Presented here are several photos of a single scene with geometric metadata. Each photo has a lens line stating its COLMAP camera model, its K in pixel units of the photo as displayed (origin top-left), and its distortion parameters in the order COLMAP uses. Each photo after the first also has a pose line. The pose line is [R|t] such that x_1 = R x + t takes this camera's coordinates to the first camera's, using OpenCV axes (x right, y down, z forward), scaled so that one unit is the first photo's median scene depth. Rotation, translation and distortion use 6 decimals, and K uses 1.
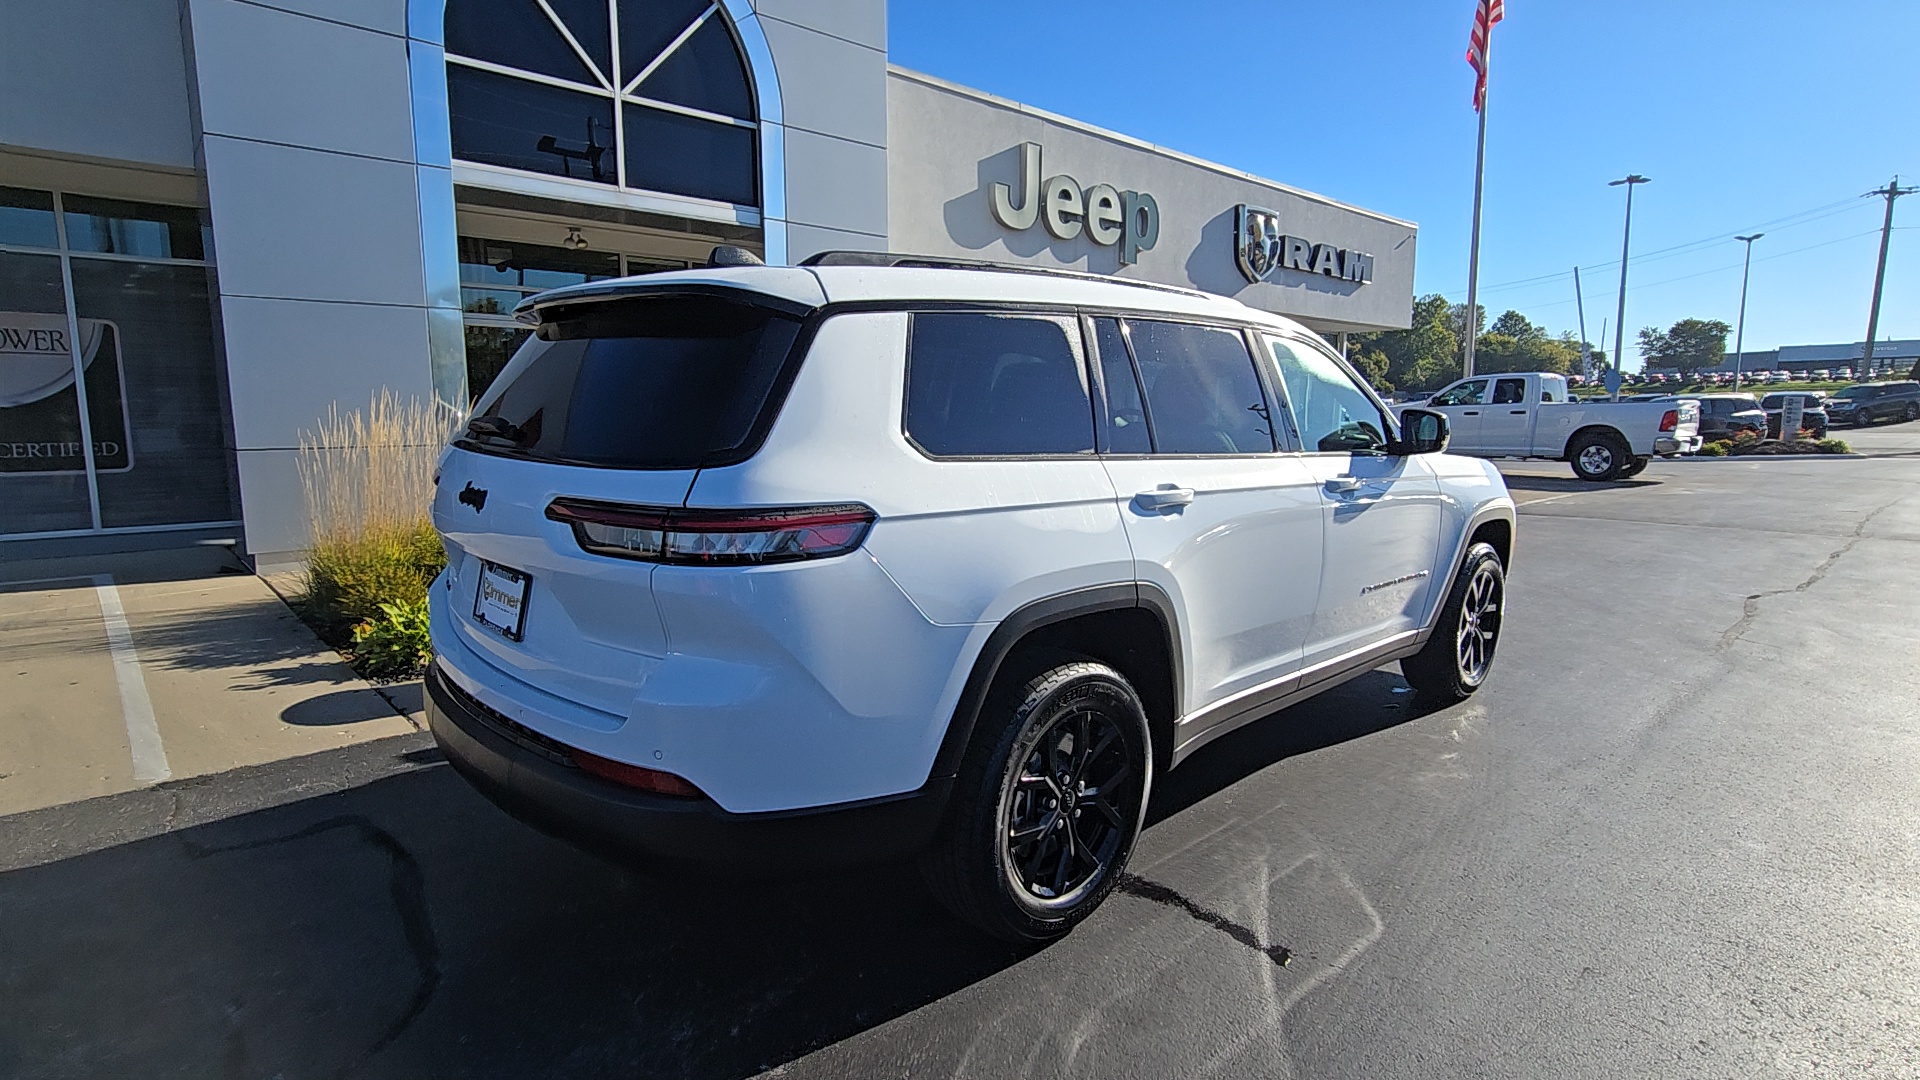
lens RADIAL K [[967.8, 0, 946.1], [0, 967.8, 542.5], [0, 0, 1]] dist [-0.000988, -0.000239]
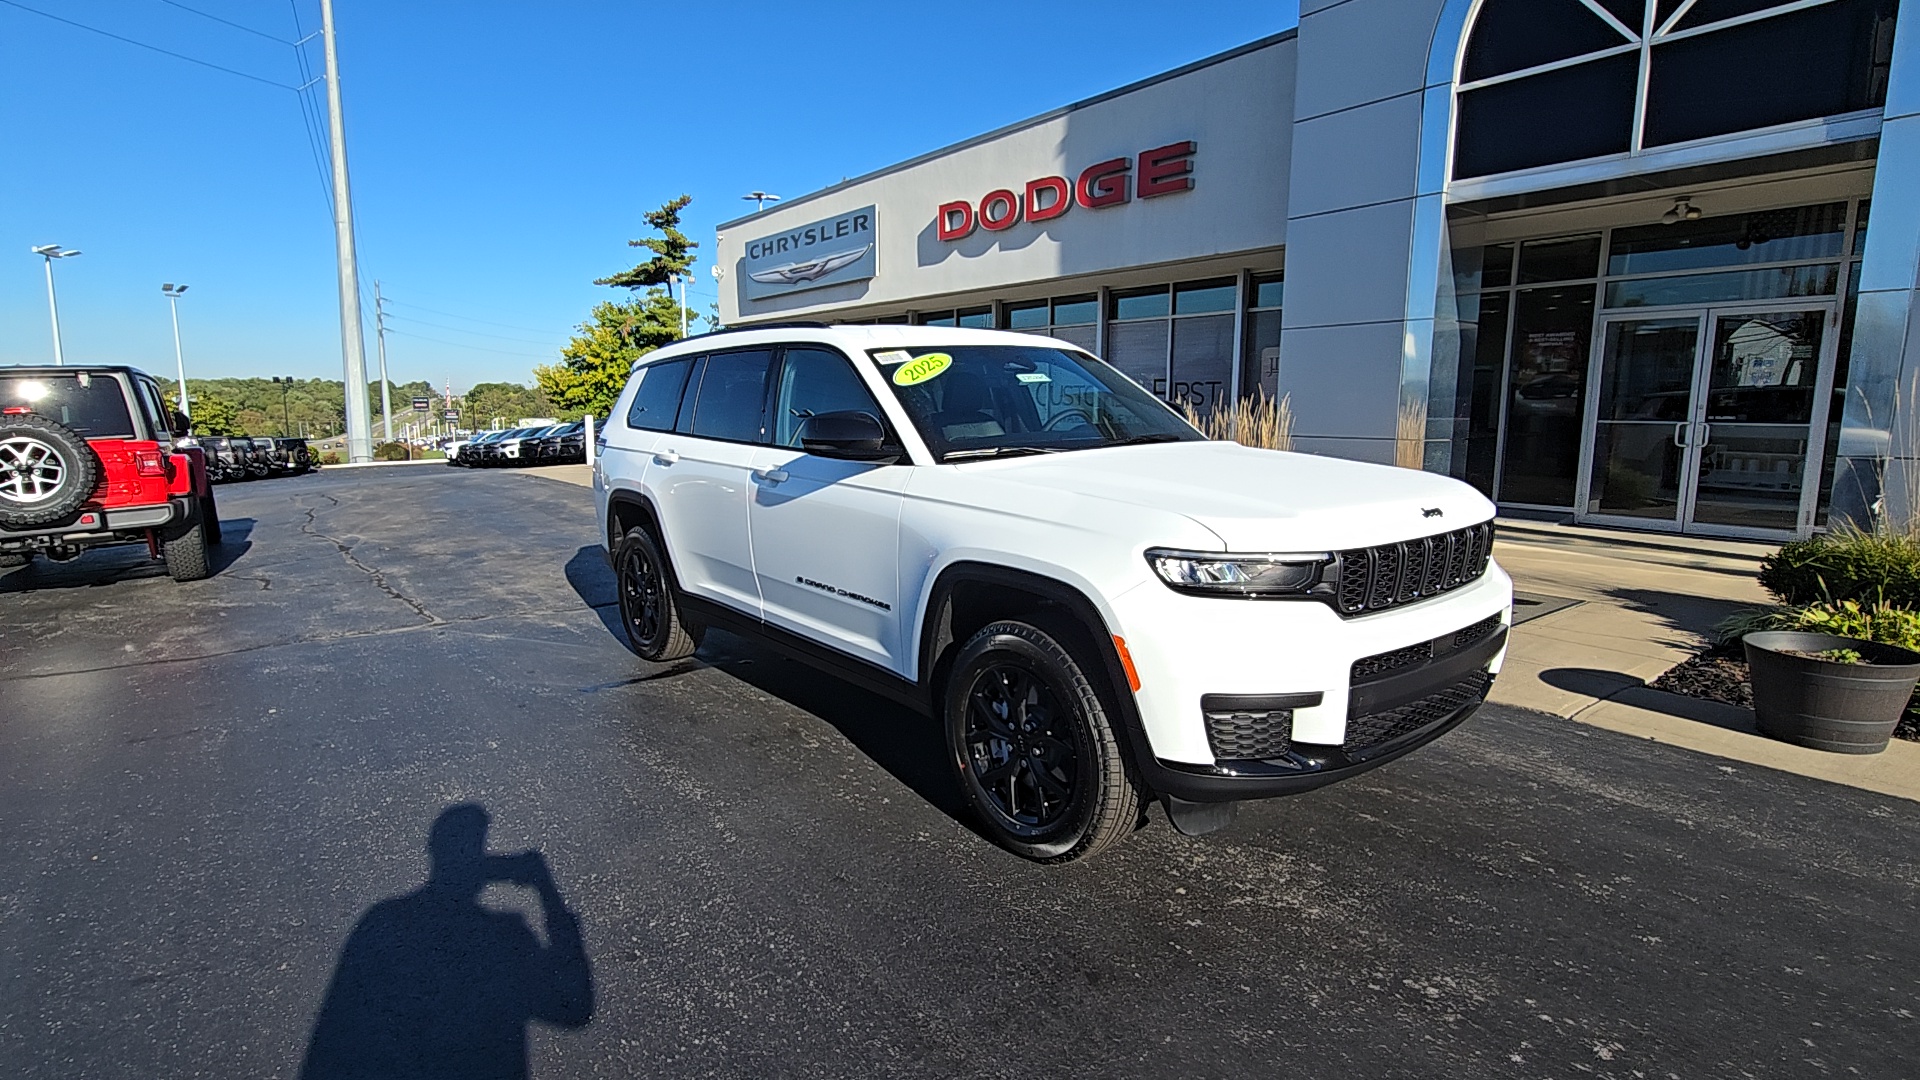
lens RADIAL K [[967.8, 0, 947.9], [0, 967.8, 544.1], [0, 0, 1]] dist [-0.000988, -0.000239]
pose [[-0.088363, 0.141691, -0.985959, 0.321193], [-0.139906, 0.978254, 0.153122, -0.037876], [0.986214, 0.151472, -0.066618, 0.267373]]
